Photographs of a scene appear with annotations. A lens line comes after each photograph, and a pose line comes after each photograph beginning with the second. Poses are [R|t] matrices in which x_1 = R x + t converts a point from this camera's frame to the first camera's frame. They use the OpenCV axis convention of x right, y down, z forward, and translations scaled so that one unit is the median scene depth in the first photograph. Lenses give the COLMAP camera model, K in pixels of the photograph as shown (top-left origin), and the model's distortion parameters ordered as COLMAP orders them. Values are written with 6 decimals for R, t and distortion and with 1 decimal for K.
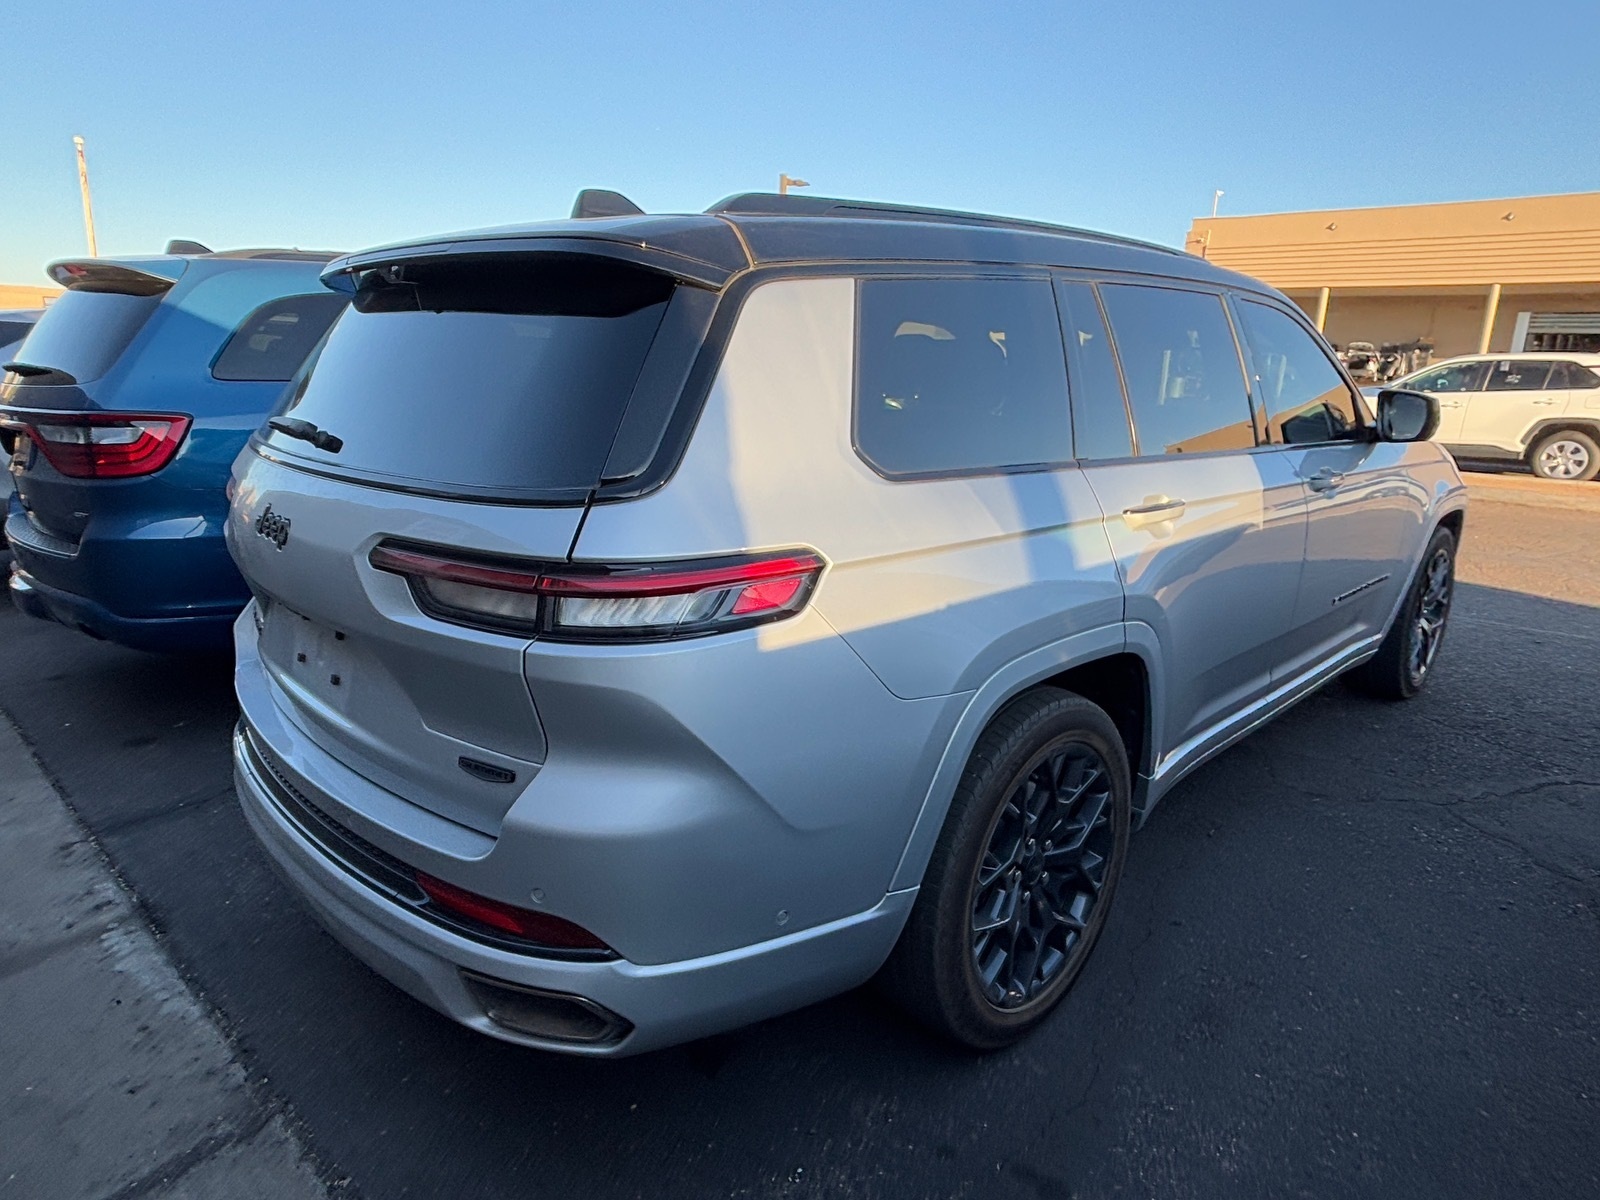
lens RADIAL K [[1143.7, 0, 803.9], [0, 1143.7, 602.4], [0, 0, 1]] dist [0.013951, 0.009325]
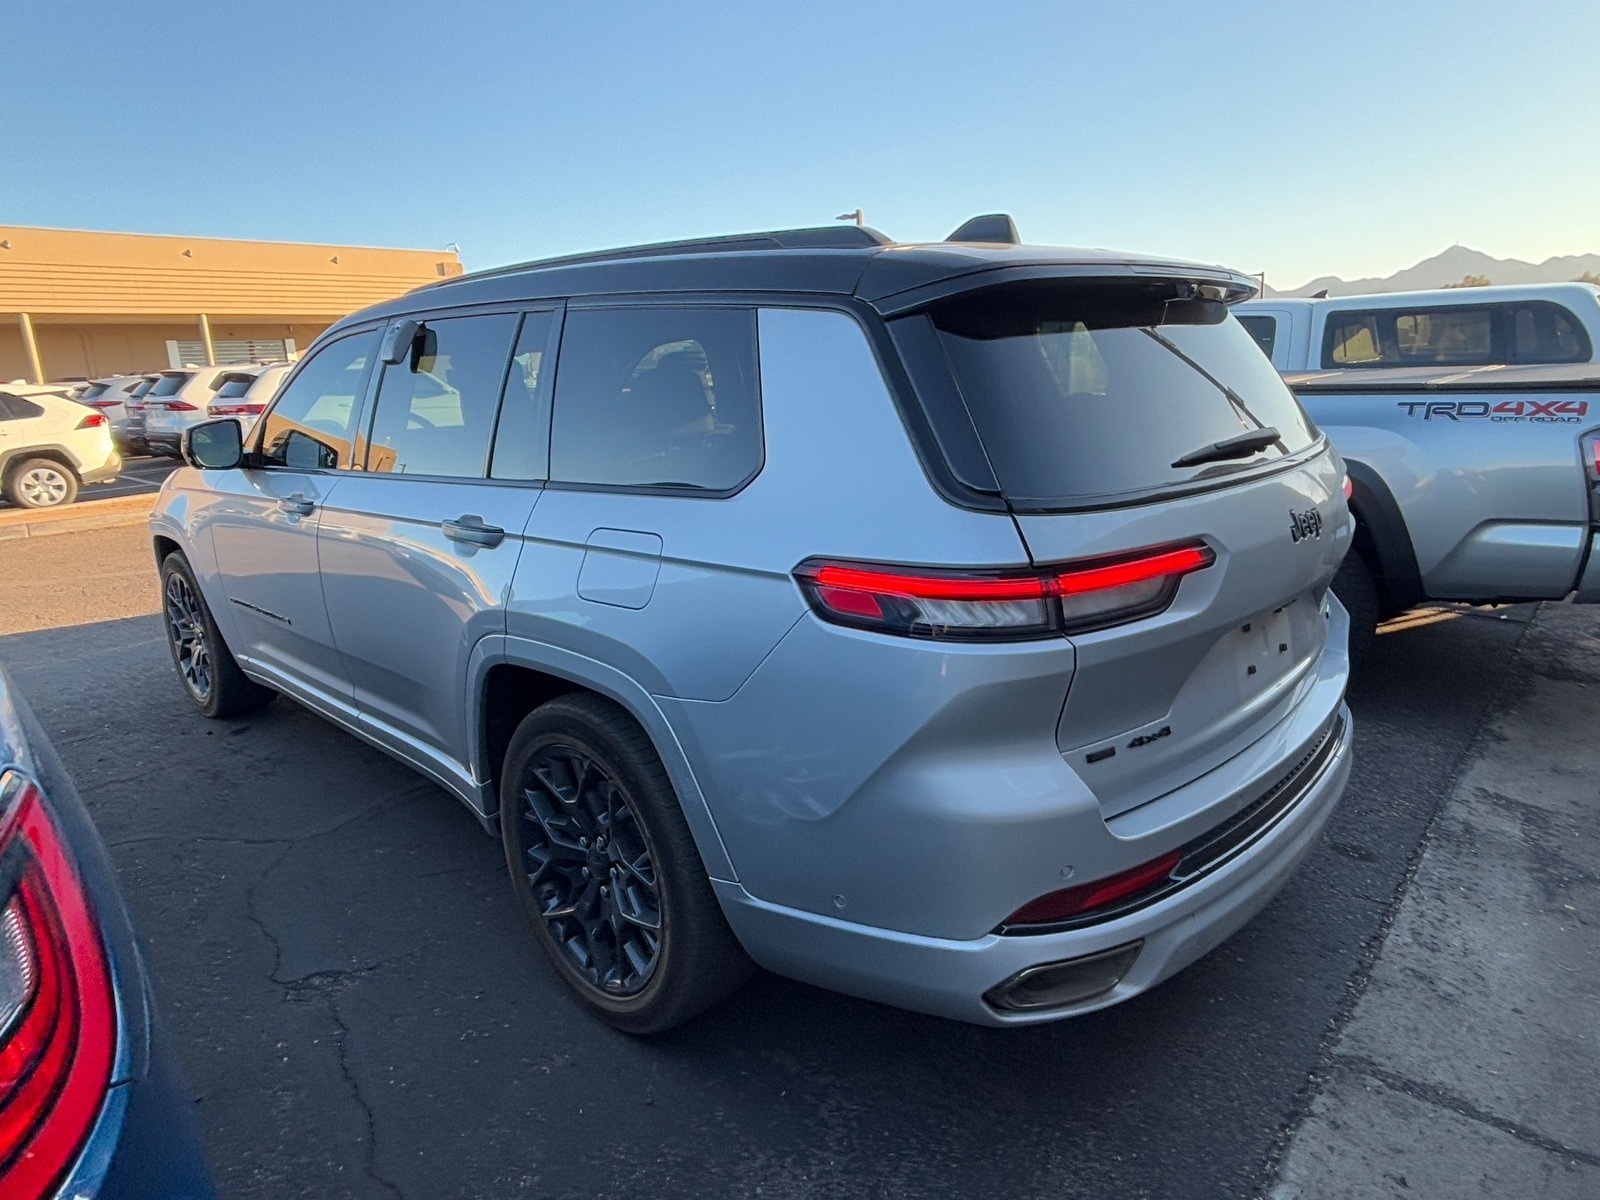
lens RADIAL K [[1143.7, 0, 804.1], [0, 1143.7, 597.5], [0, 0, 1]] dist [0.013951, 0.009325]
pose [[-0.195396, -0.216821, 0.956457, -0.577910], [0.251731, 0.931493, 0.262588, -0.164404], [-0.947867, 0.292078, -0.127430, 0.656295]]
